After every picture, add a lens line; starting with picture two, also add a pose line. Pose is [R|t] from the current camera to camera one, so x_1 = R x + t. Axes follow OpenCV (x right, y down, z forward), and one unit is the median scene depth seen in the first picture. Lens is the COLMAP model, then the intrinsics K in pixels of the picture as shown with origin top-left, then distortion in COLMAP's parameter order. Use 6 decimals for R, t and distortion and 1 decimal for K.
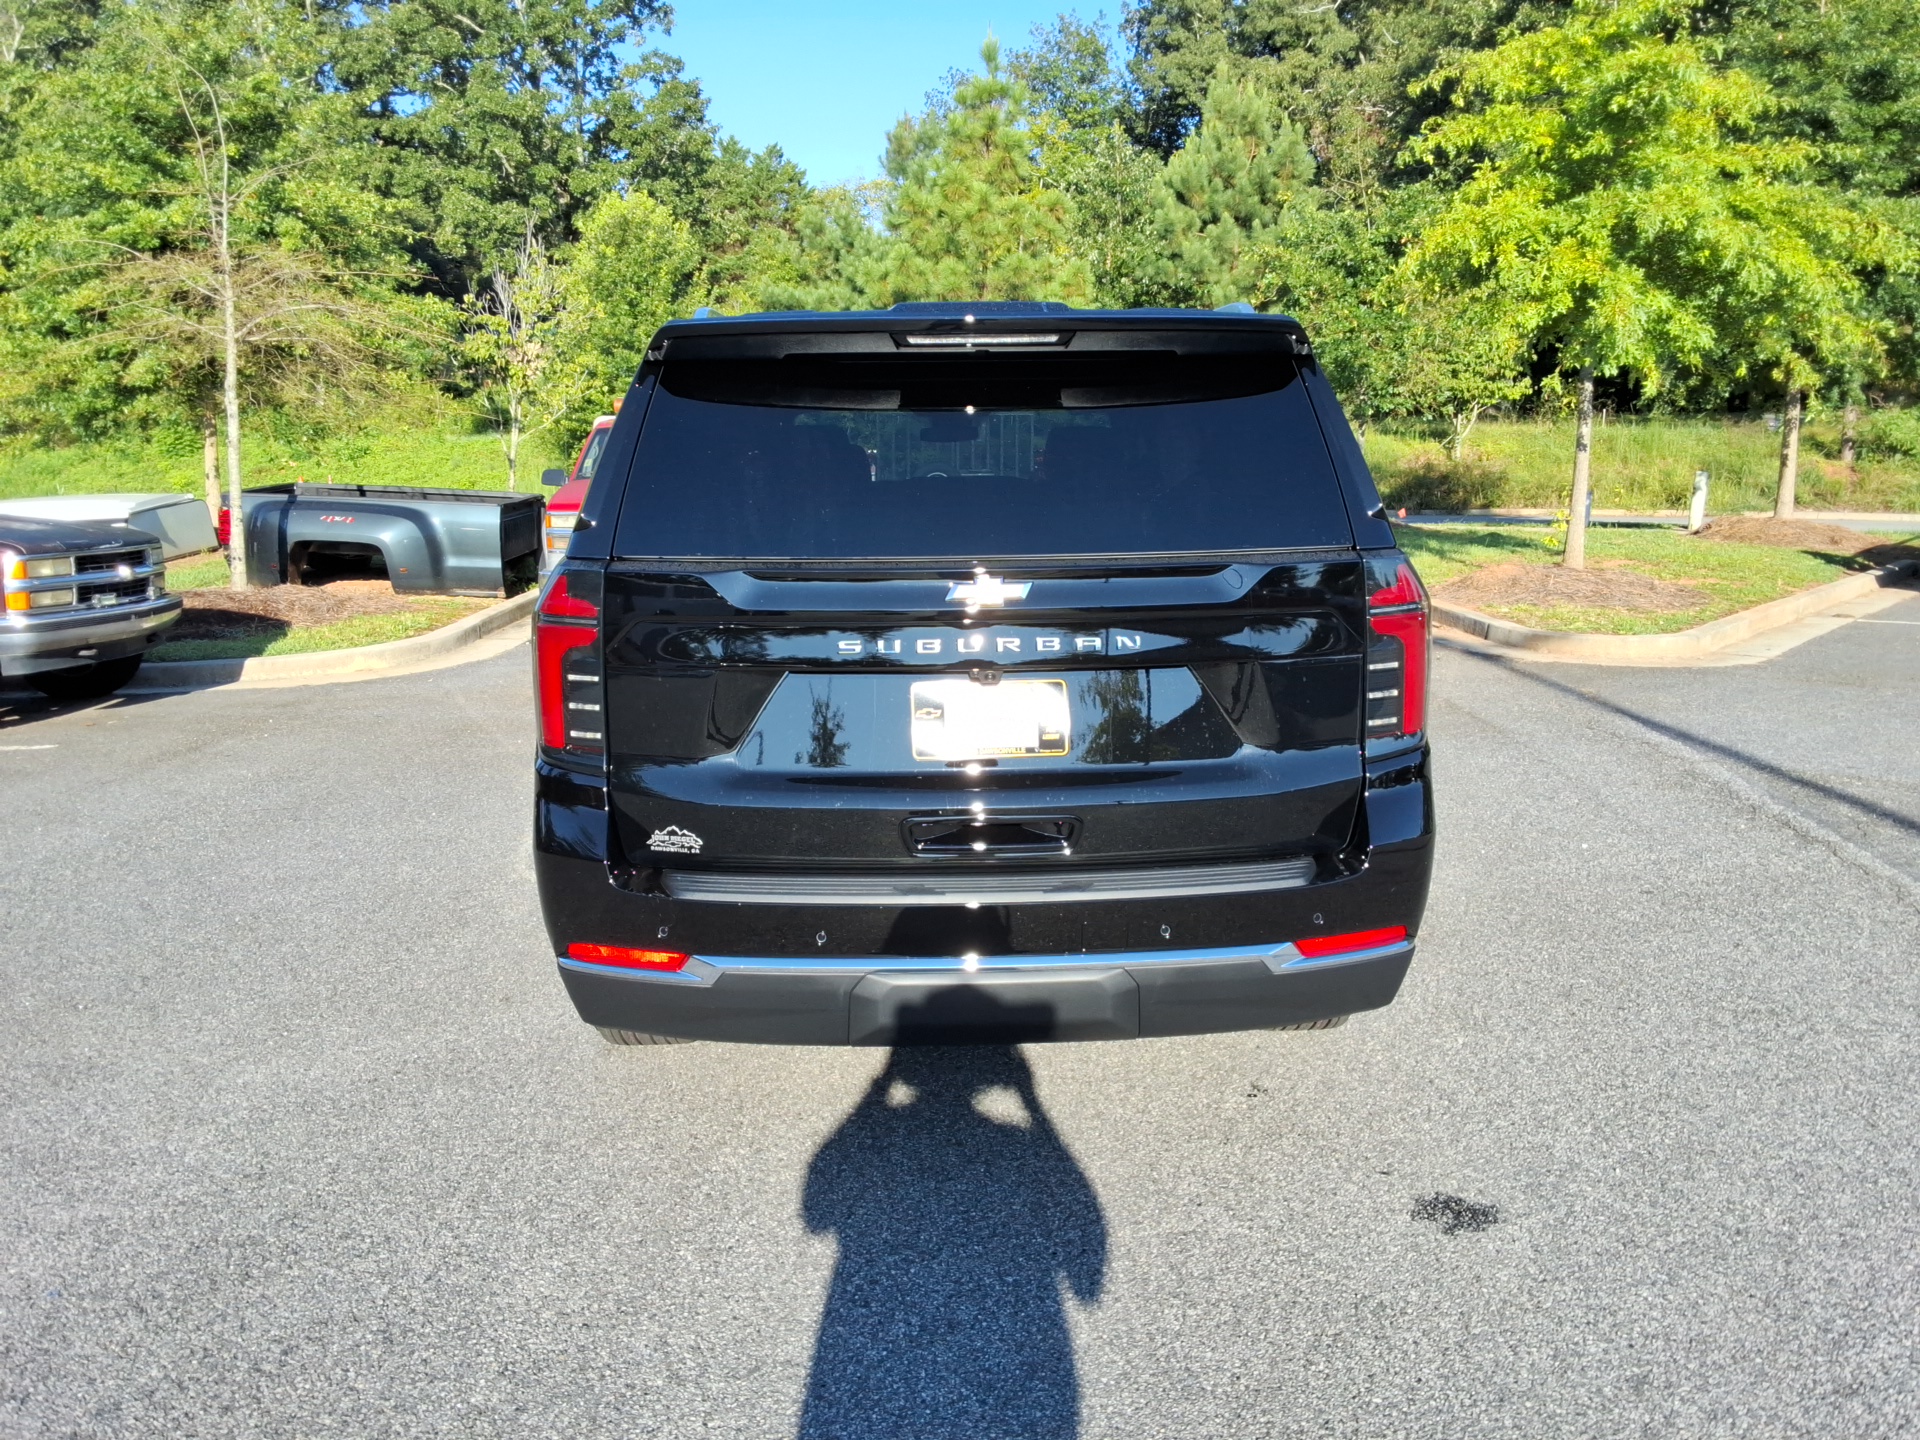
lens RADIAL K [[1548.8, 0, 960.7], [0, 1548.8, 707.8], [0, 0, 1]] dist [0.094704, -0.153247]
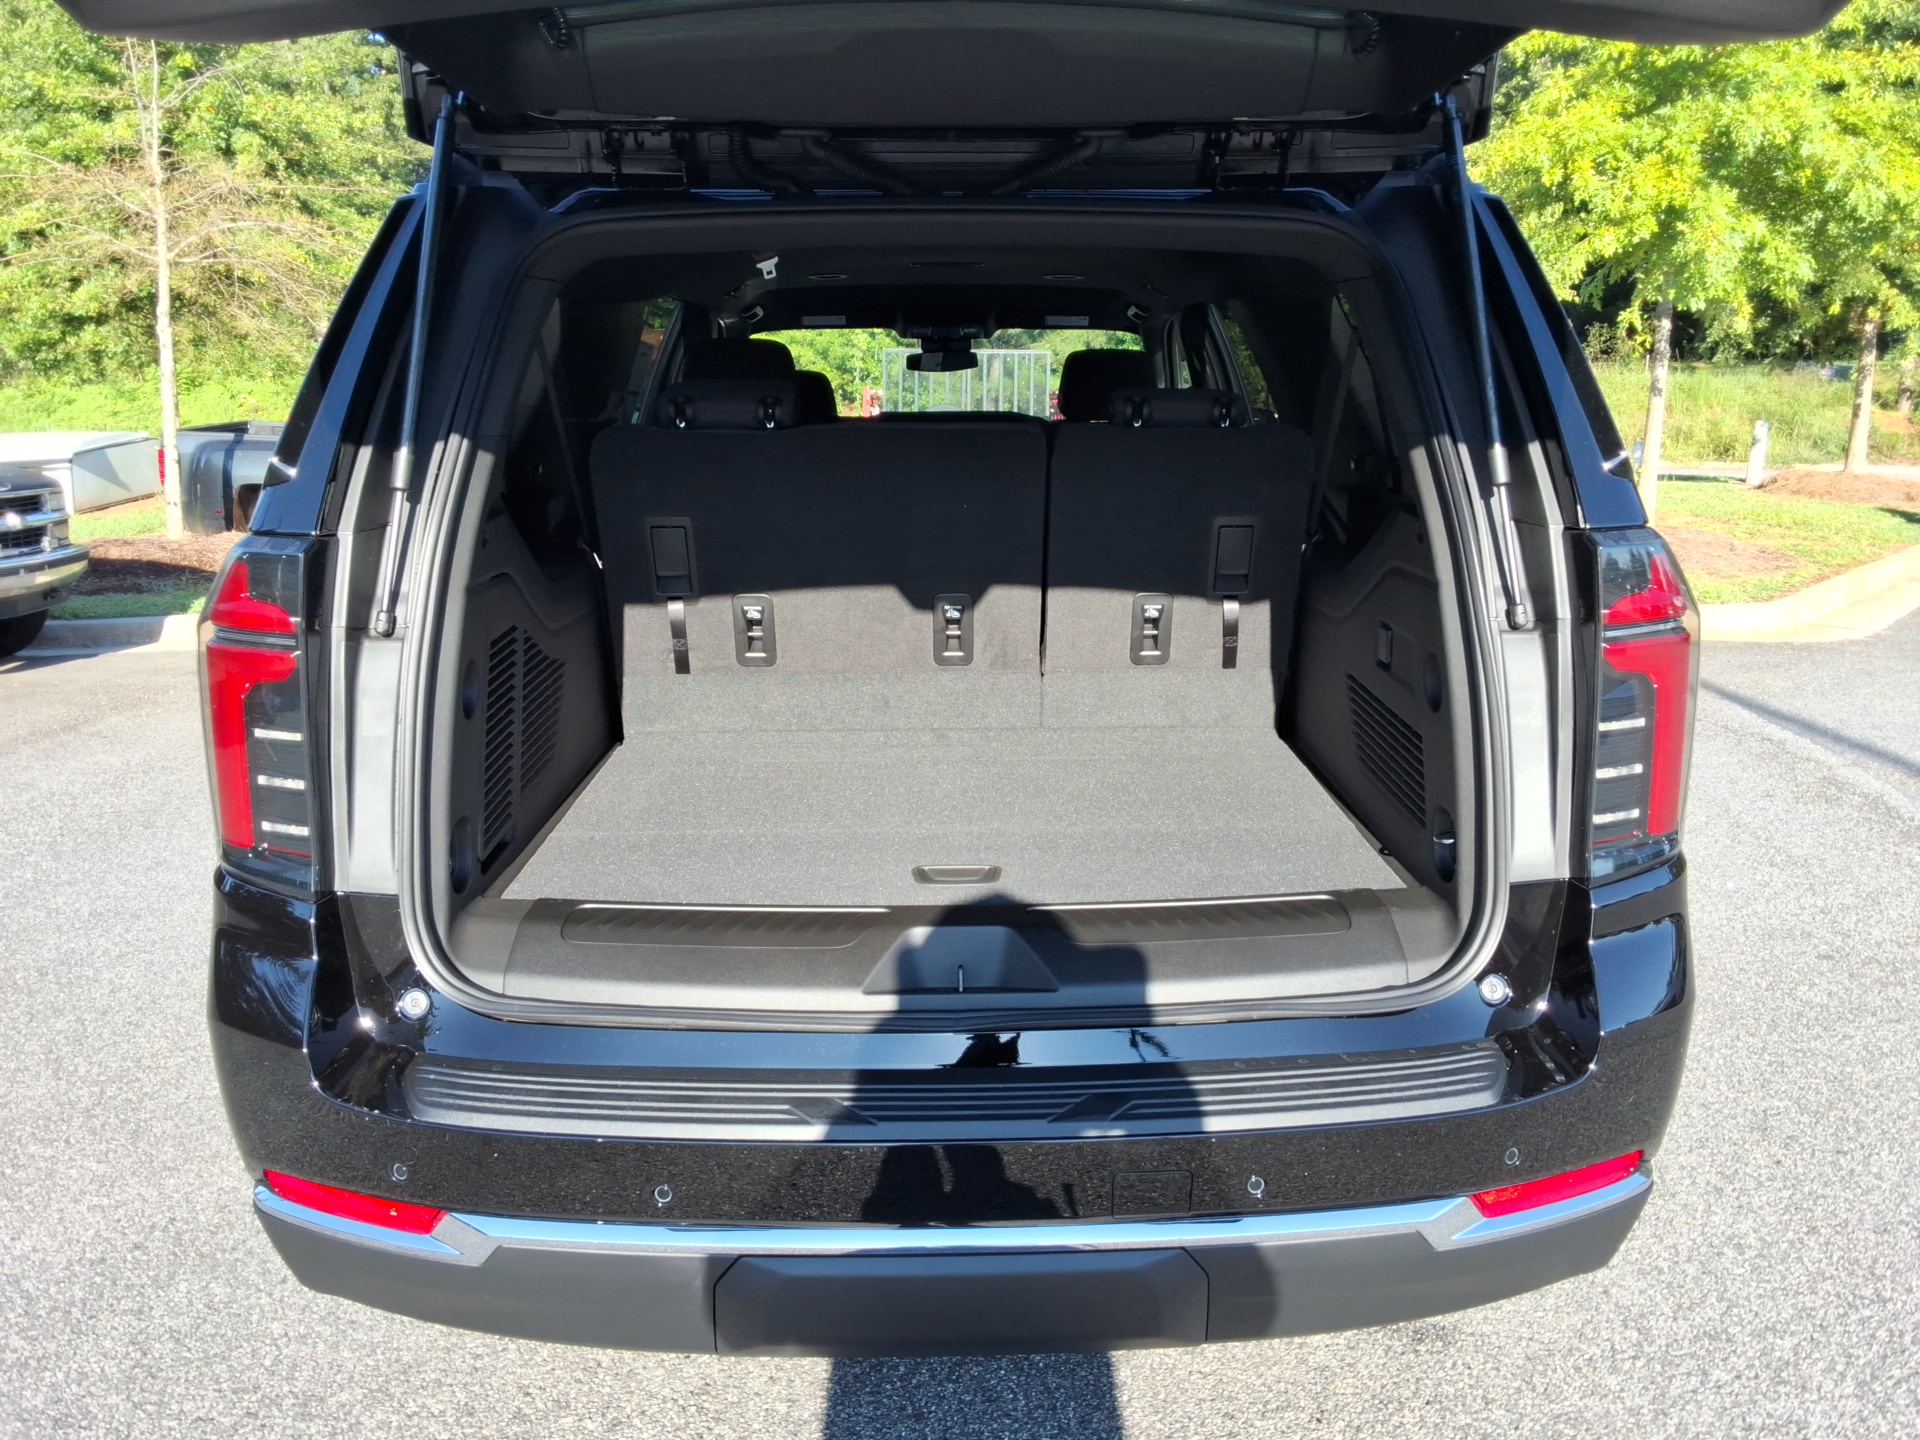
lens RADIAL K [[1548.8, 0, 962.2], [0, 1548.8, 712.2], [0, 0, 1]] dist [0.094704, -0.153247]
pose [[0.999931, 0.009222, -0.007291, 0.005222], [-0.008949, 0.999293, 0.036524, -0.011537], [0.007623, -0.036456, 0.999306, 0.089361]]
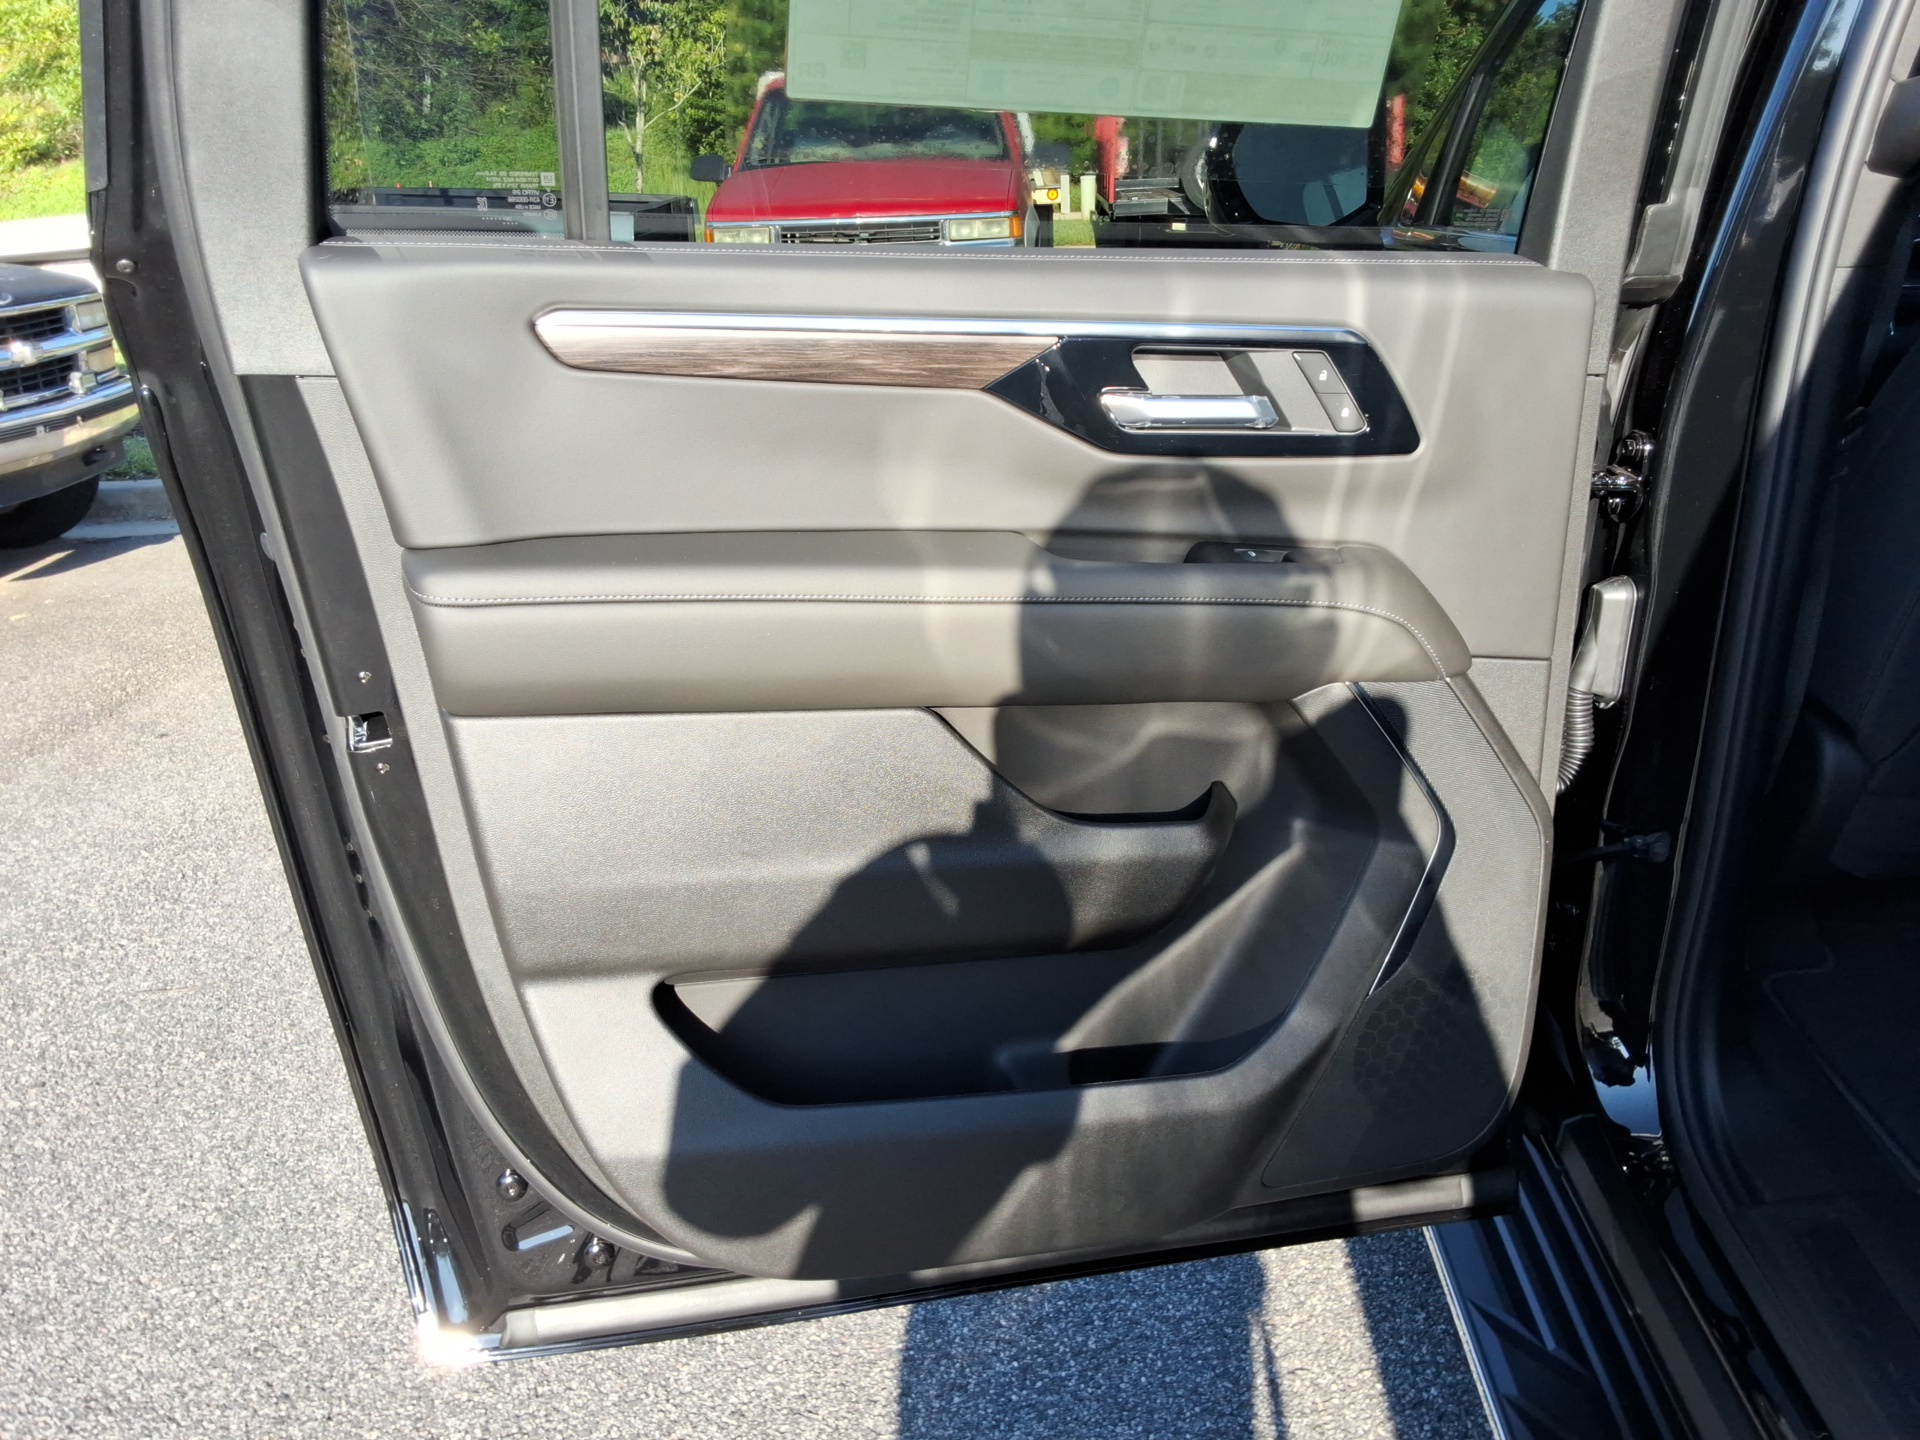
lens RADIAL K [[1548.8, 0, 969.9], [0, 1548.8, 708.1], [0, 0, 1]] dist [0.094704, -0.153247]
pose [[0.996884, -0.000406, -0.078878, -0.101289], [0.014811, 0.983163, 0.182129, -0.041901], [0.077476, -0.182730, 0.980106, 0.321586]]
